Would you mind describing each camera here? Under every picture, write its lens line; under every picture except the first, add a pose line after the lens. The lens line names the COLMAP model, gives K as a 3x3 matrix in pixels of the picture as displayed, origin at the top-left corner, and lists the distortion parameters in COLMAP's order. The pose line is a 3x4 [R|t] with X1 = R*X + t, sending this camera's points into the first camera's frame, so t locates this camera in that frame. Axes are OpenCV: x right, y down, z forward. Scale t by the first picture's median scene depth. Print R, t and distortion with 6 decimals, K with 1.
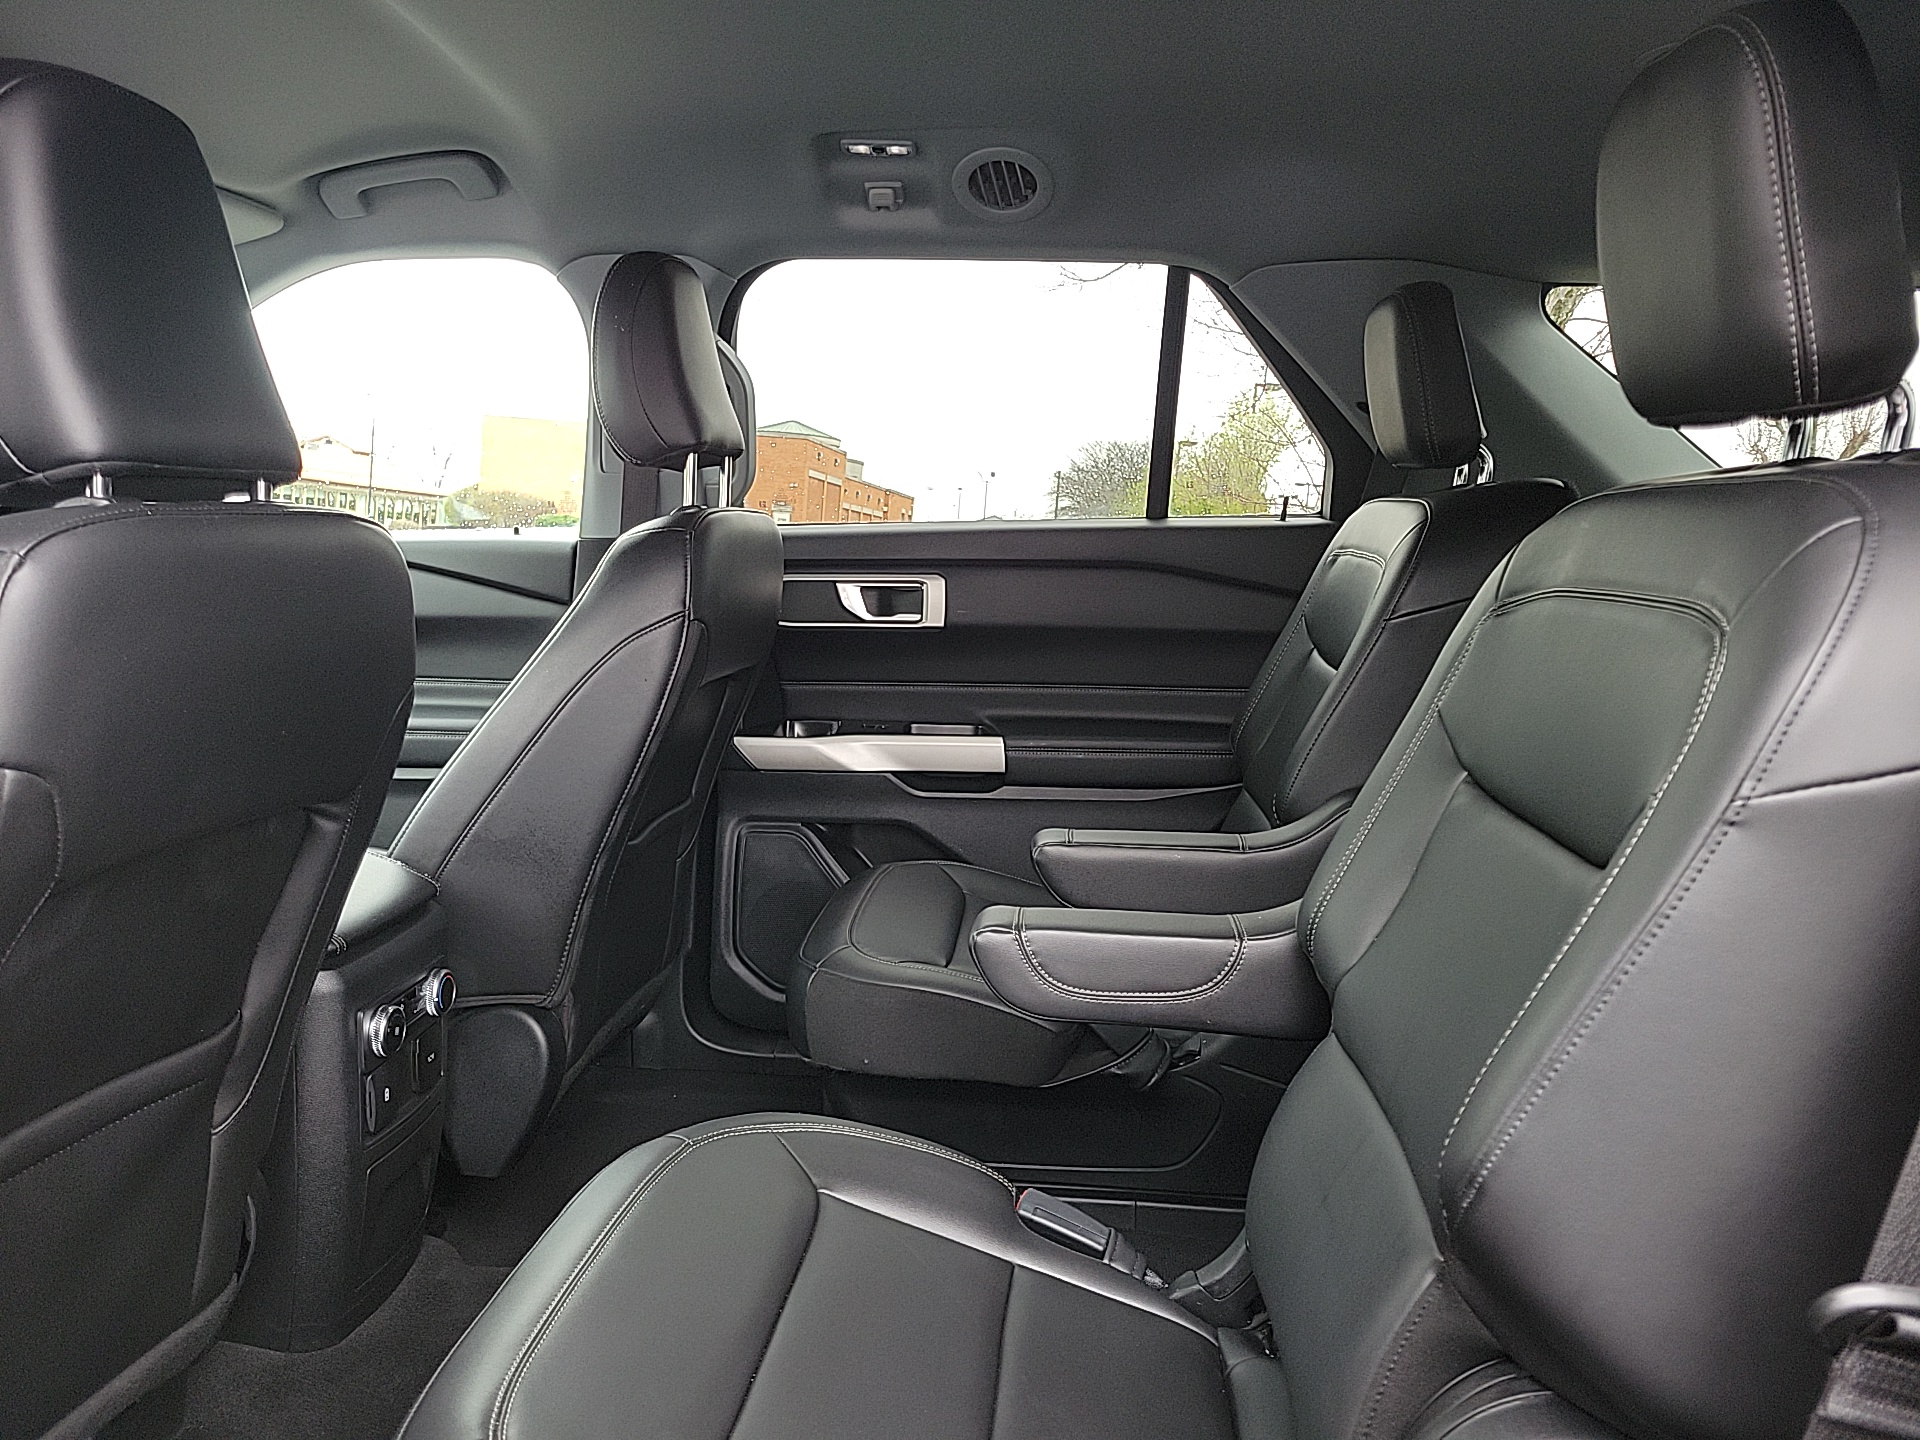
lens RADIAL K [[1464.8, 0, 960.0], [0, 1464.8, 720.0], [0, 0, 1]] dist [0.048046, -0.041914]
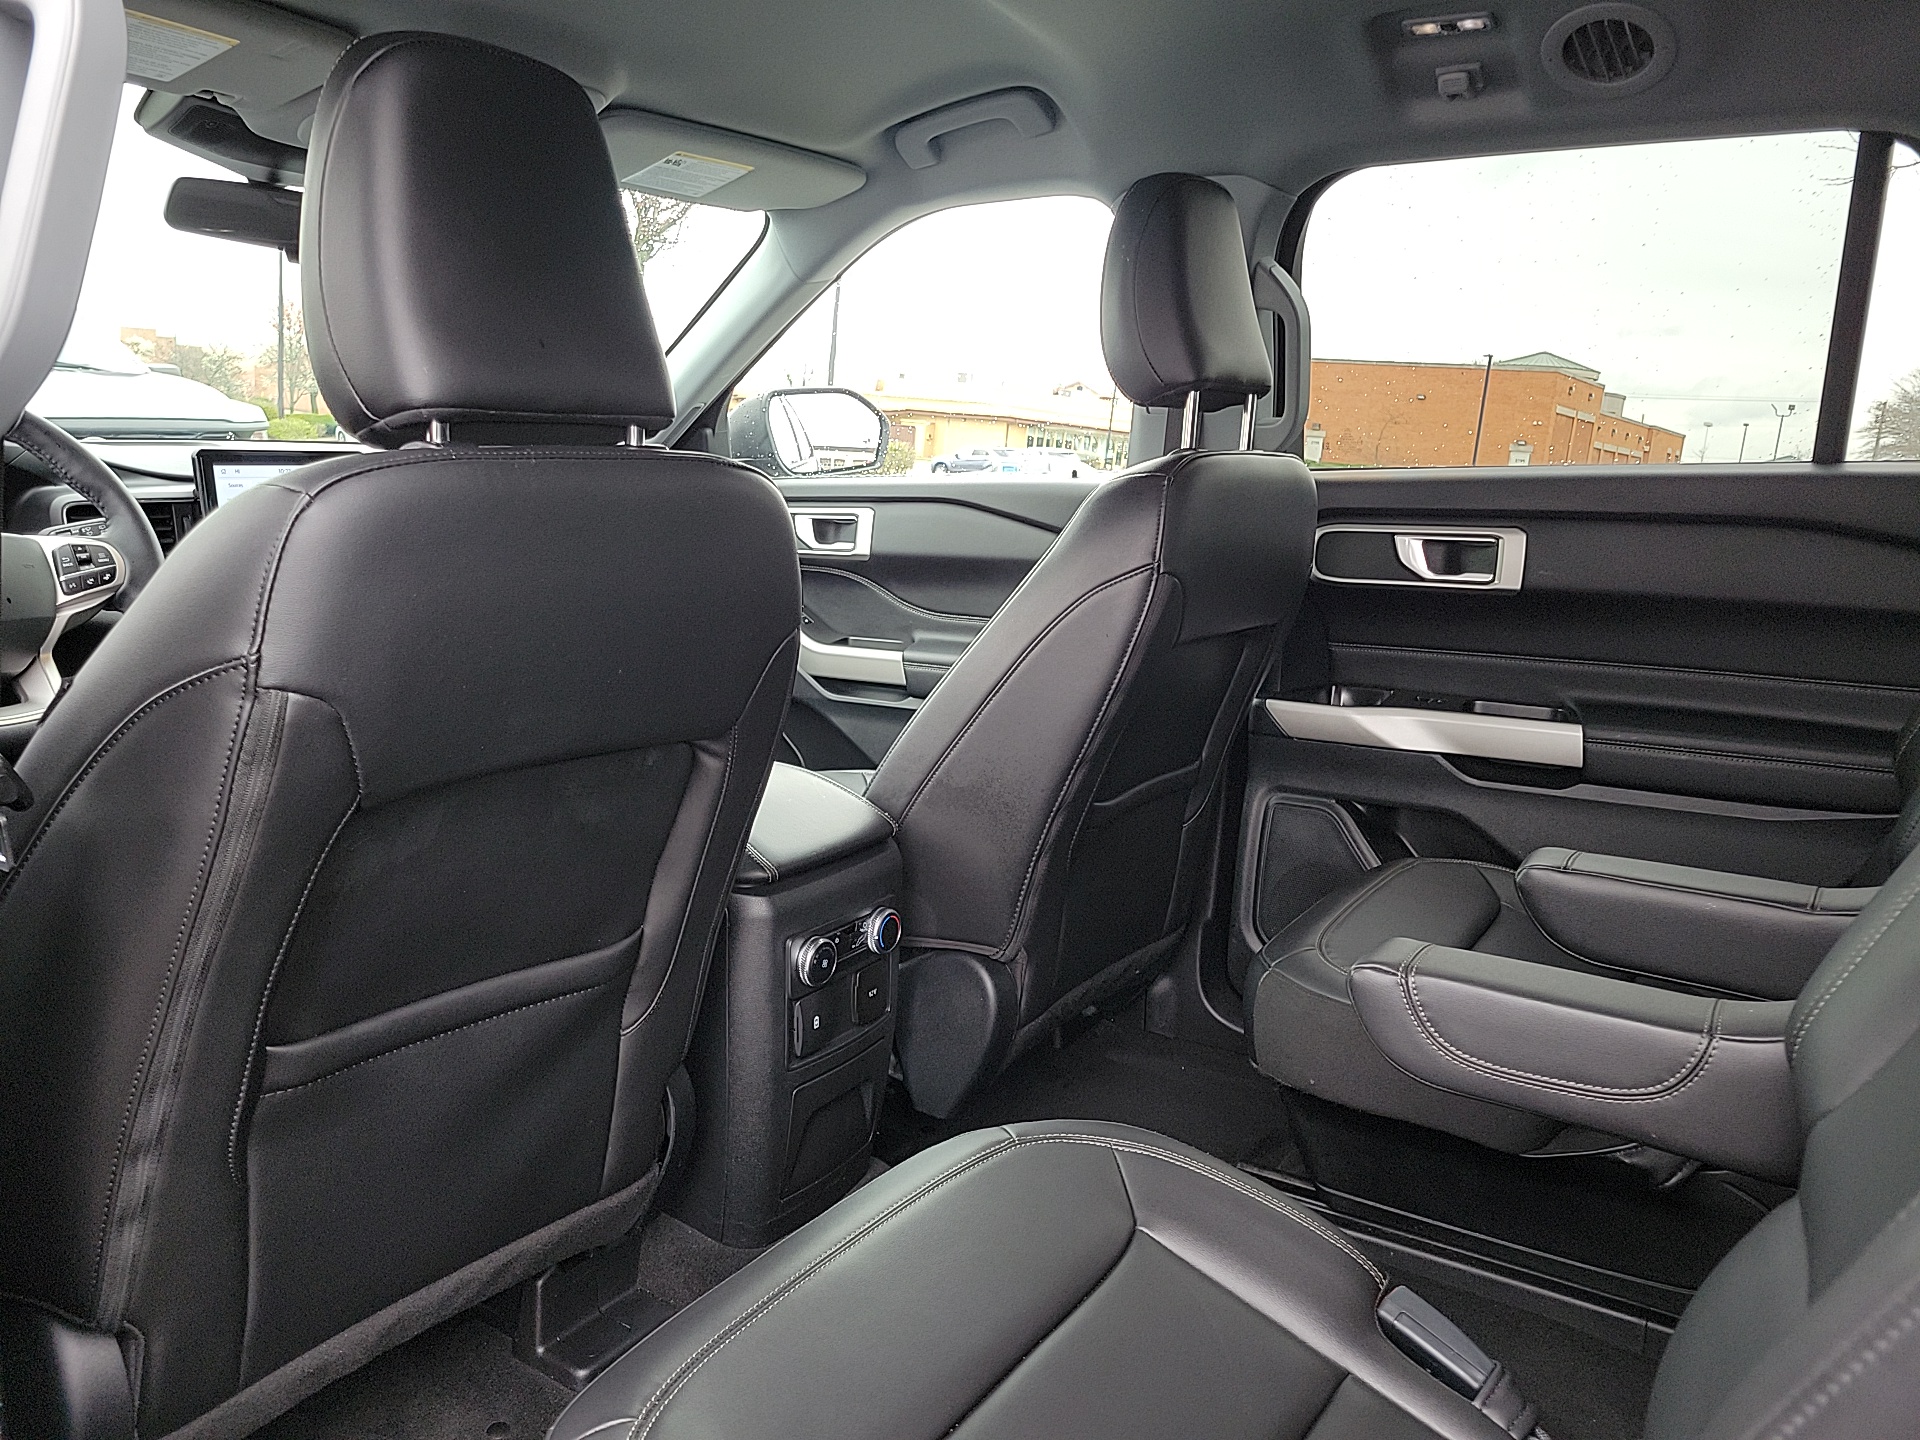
lens RADIAL K [[1471.4, 0, 952.7], [0, 1471.4, 710.8], [0, 0, 1]] dist [0.046263, -0.036631]
pose [[0.885503, 0.083280, -0.457108, 0.128355], [-0.068483, 0.996454, 0.048879, -0.017607], [0.459558, -0.011979, 0.888067, 0.111568]]
